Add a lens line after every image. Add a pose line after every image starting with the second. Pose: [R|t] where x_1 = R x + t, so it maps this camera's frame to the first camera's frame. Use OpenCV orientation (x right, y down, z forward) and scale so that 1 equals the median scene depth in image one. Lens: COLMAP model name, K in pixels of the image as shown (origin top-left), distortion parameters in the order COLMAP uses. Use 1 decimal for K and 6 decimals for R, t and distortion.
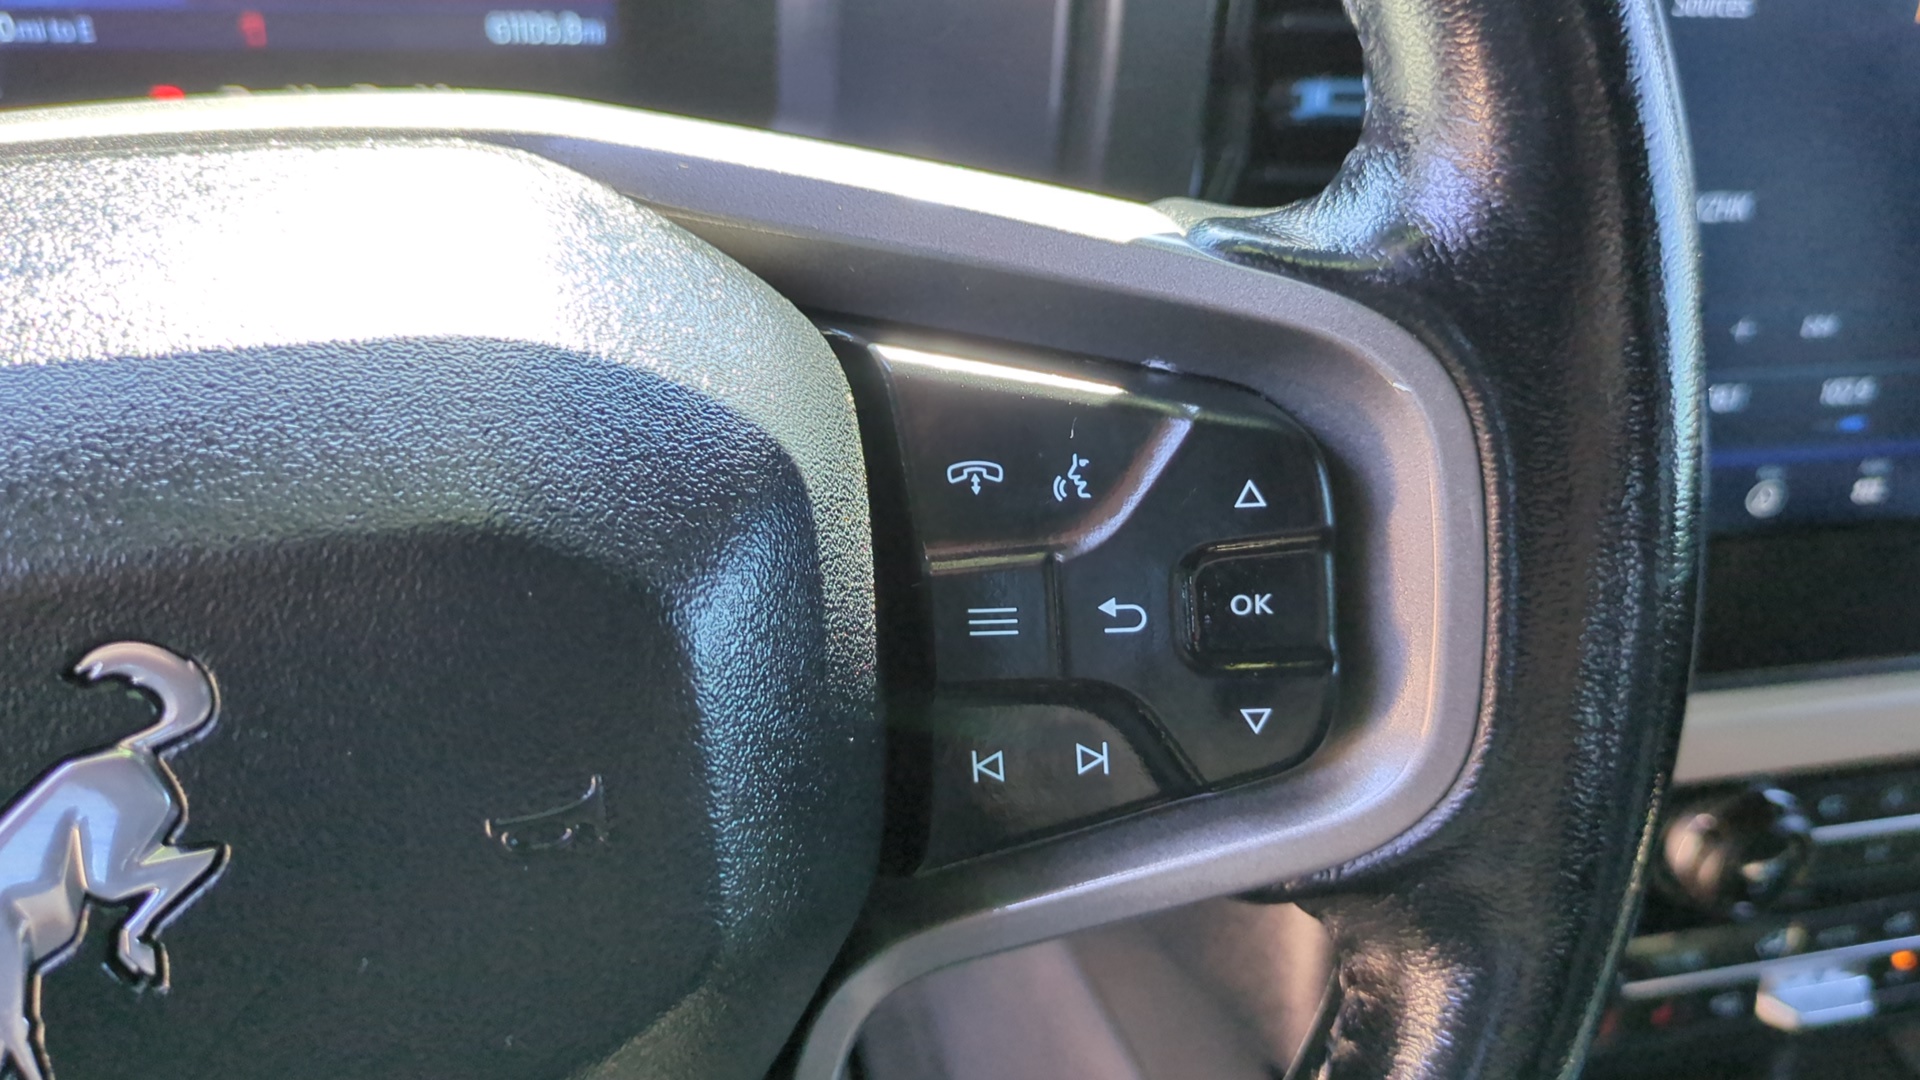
lens RADIAL K [[1646.0, 0, 979.9], [0, 1646.0, 542.0], [0, 0, 1]] dist [0.043318, -0.055671]
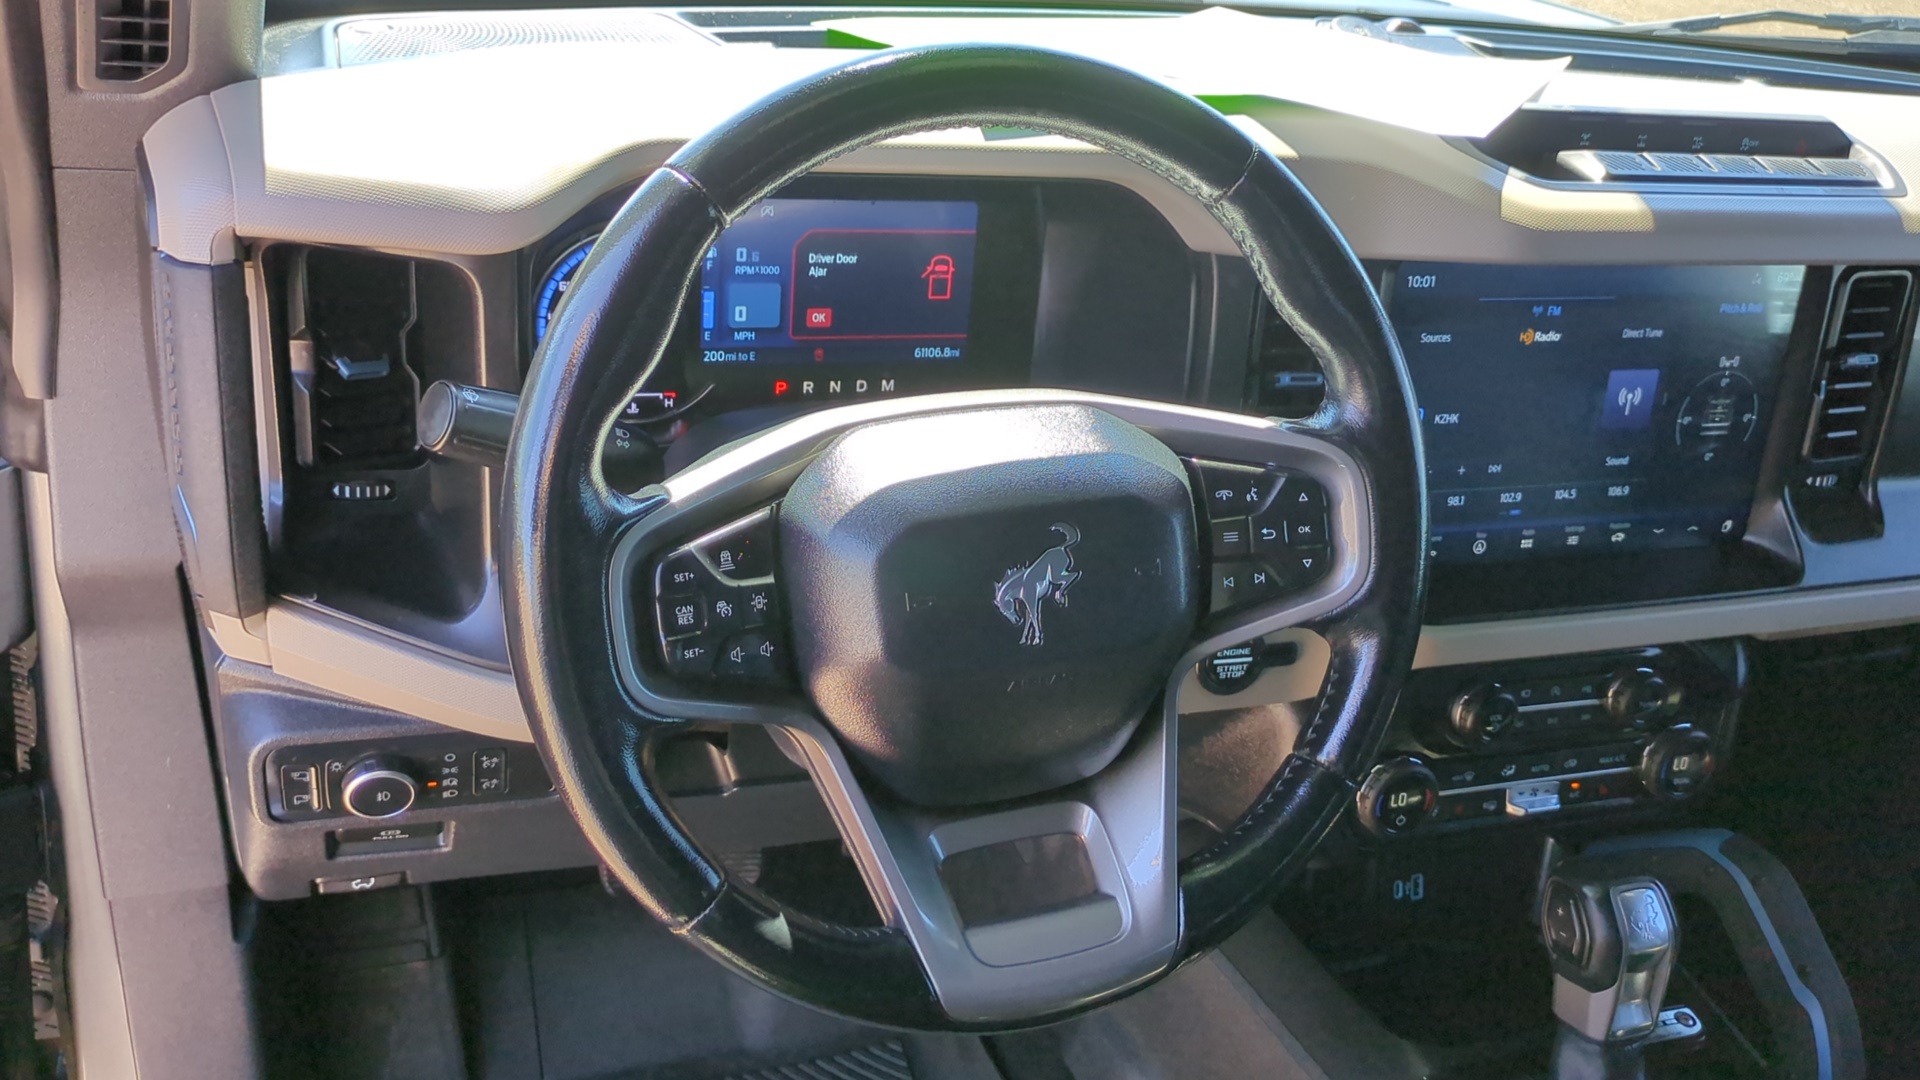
lens RADIAL K [[1646.0, 0, 979.9], [0, 1646.0, 542.0], [0, 0, 1]] dist [0.043318, -0.055671]
pose [[0.995674, -0.023975, 0.089767, -0.817113], [0.036245, 0.989816, -0.137661, 0.510275], [-0.085552, 0.140319, 0.986403, -2.332855]]
